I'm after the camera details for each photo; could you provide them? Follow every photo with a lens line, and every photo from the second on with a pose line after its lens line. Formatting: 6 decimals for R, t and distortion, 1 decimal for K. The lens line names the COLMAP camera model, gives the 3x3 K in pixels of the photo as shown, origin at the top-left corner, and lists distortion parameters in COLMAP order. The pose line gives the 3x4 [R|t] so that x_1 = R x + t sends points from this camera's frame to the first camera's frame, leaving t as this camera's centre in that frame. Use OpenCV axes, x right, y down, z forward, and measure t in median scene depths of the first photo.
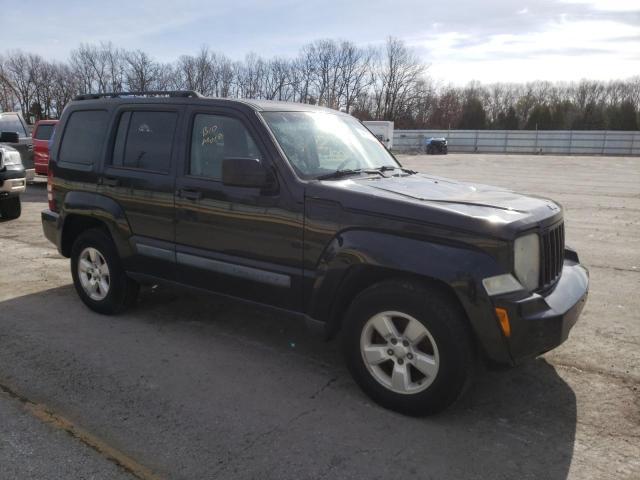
lens RADIAL K [[499.2, 0, 315.5], [0, 499.2, 238.5], [0, 0, 1]] dist [0.017322, 0.001608]
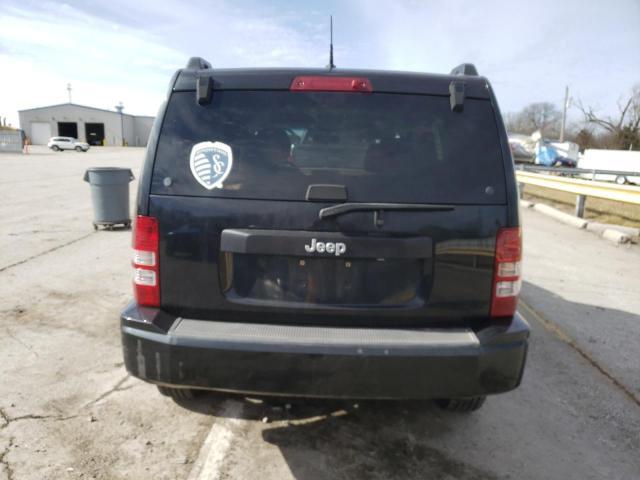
lens RADIAL K [[499.2, 0, 315.5], [0, 499.2, 238.5], [0, 0, 1]] dist [0.017322, 0.001608]
pose [[-0.540164, -0.183337, 0.821347, -1.059613], [0.126148, 0.947315, 0.294417, -0.380437], [-0.832051, 0.262645, -0.488578, 1.806429]]
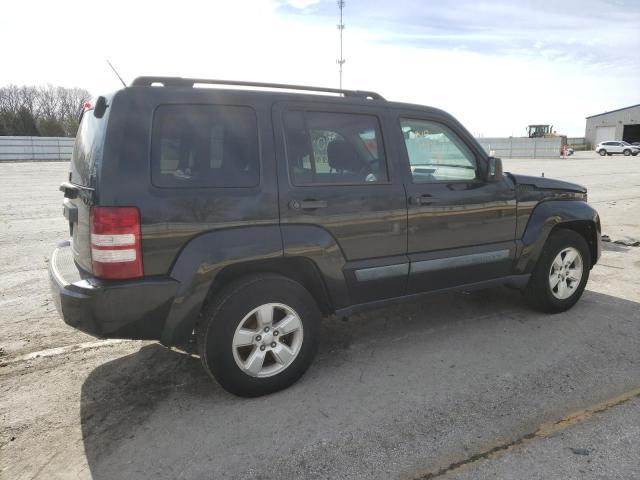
lens RADIAL K [[499.2, 0, 315.5], [0, 499.2, 238.5], [0, 0, 1]] dist [0.017322, 0.001608]
pose [[0.444518, -0.182670, 0.876947, -1.206912], [0.192553, 0.975587, 0.105613, -0.157281], [-0.874830, 0.121911, 0.468839, 0.714249]]
